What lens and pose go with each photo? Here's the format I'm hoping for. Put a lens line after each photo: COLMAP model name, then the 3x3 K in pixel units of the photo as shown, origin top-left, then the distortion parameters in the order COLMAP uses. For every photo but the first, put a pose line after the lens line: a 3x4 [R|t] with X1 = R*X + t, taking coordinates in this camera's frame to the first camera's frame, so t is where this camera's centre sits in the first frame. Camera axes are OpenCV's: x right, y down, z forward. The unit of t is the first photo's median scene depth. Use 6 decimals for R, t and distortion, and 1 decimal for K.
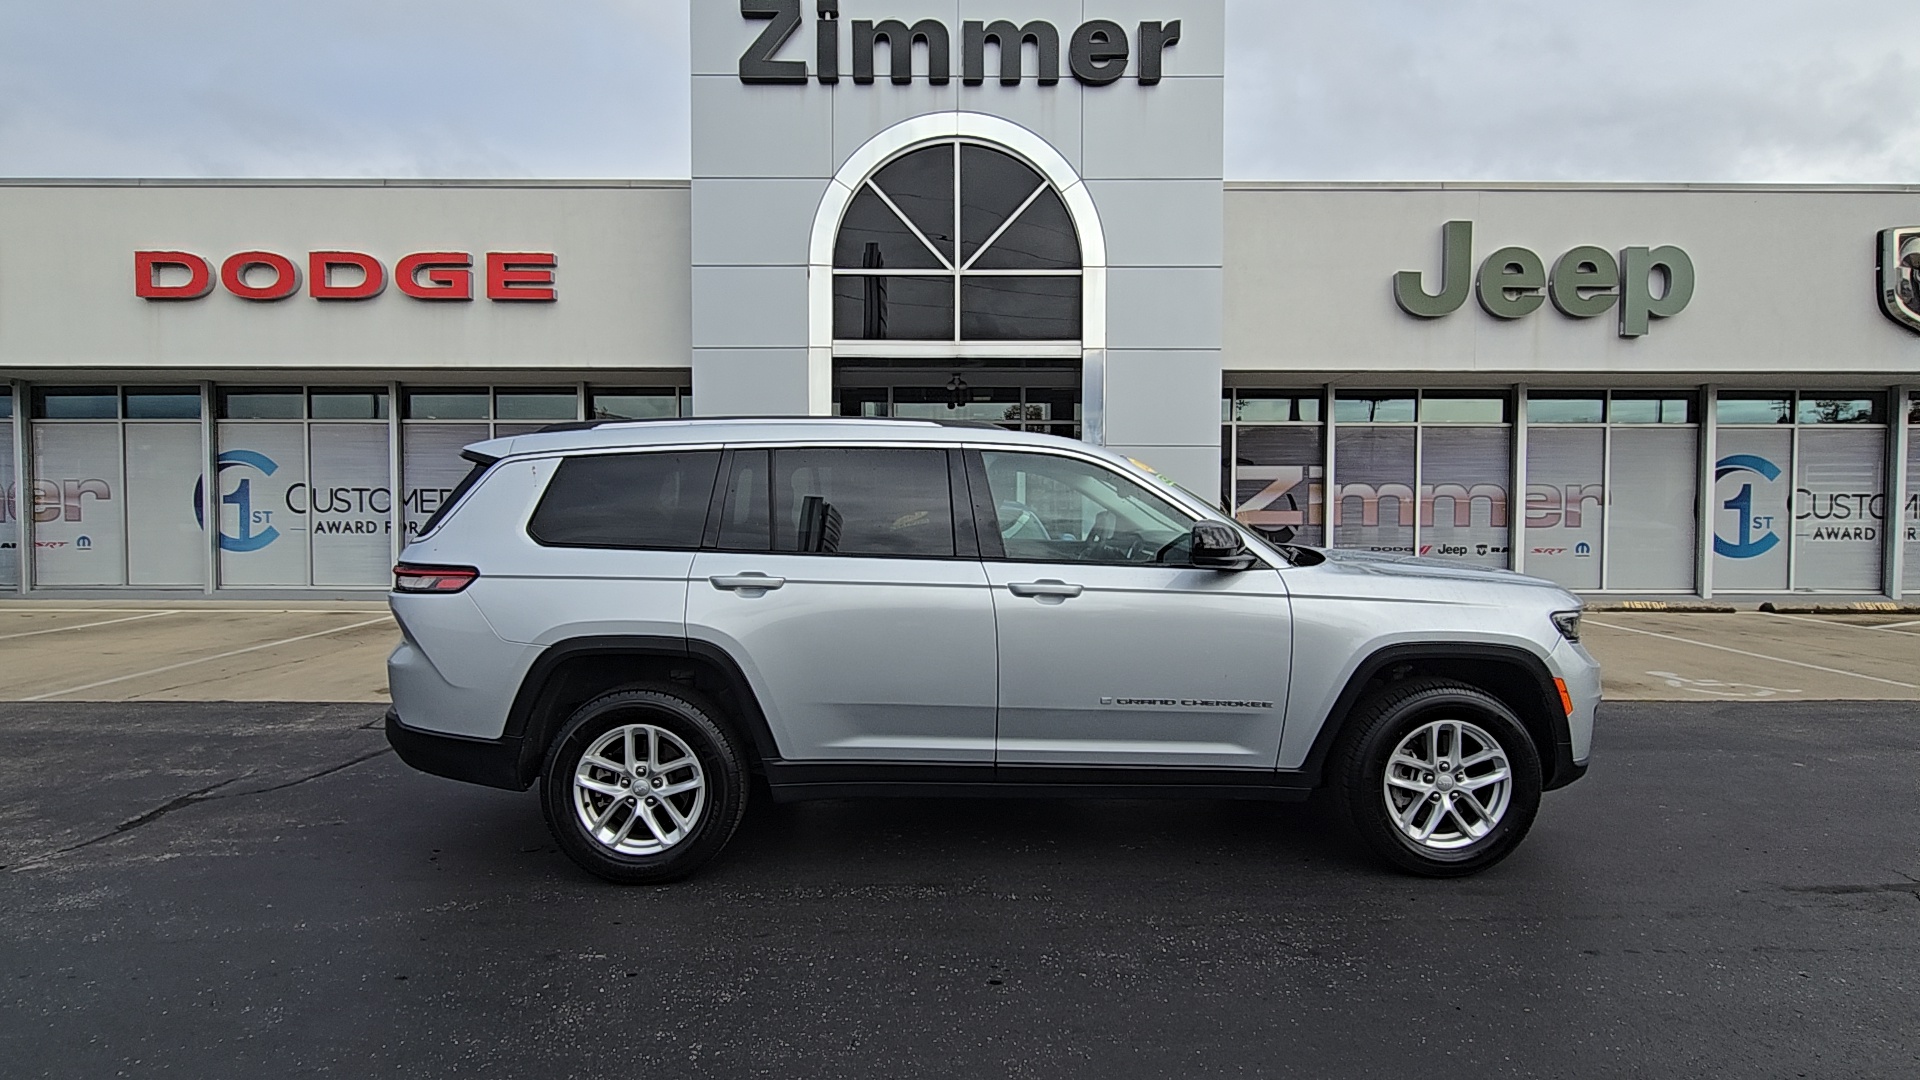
lens RADIAL K [[966.6, 0, 951.7], [0, 966.6, 544.0], [0, 0, 1]] dist [0.001530, -0.001154]
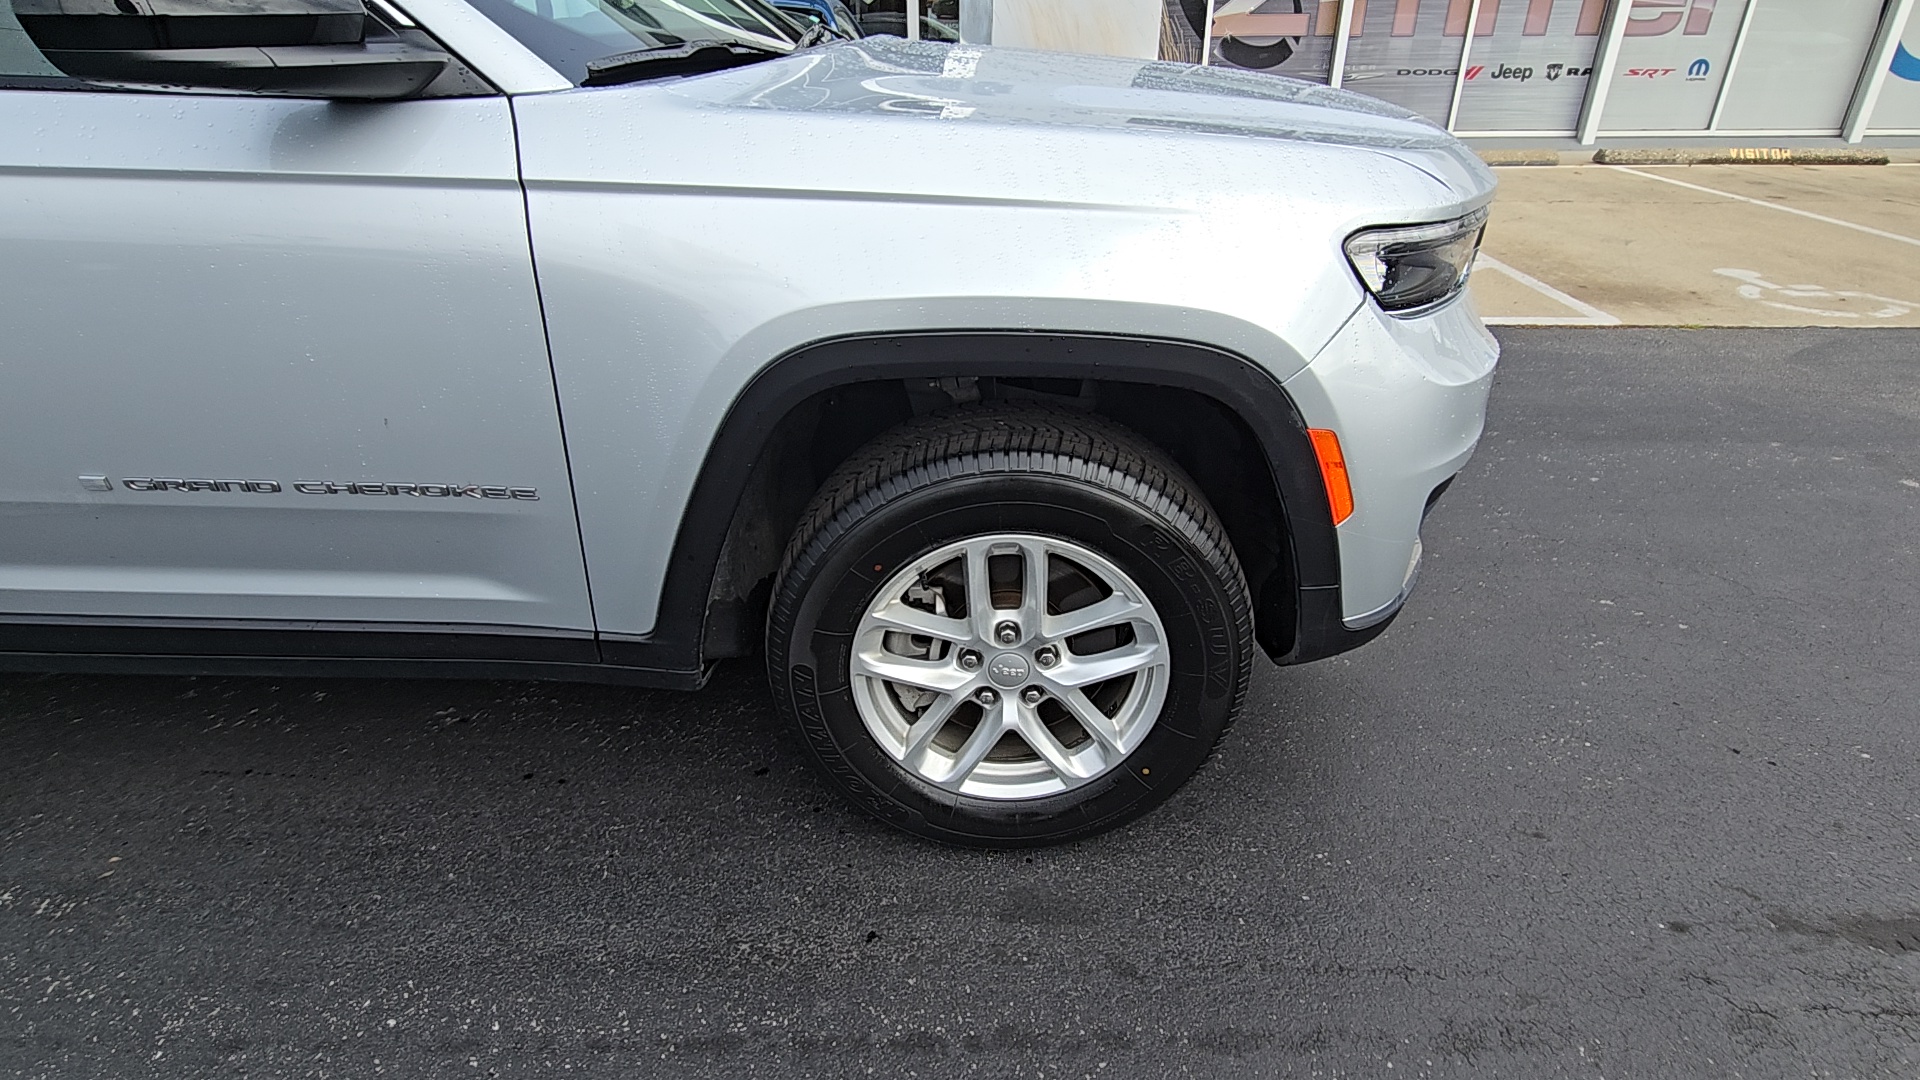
lens RADIAL K [[1010.1, 0, 919.7], [0, 1010.1, 557.5], [0, 0, 1]] dist [-0.001146, 0.000294]
pose [[0.998960, 0.009284, -0.044650, 0.154888], [0.010772, 0.903320, 0.428832, 0.007012], [0.044315, -0.428867, 0.902280, 0.200444]]
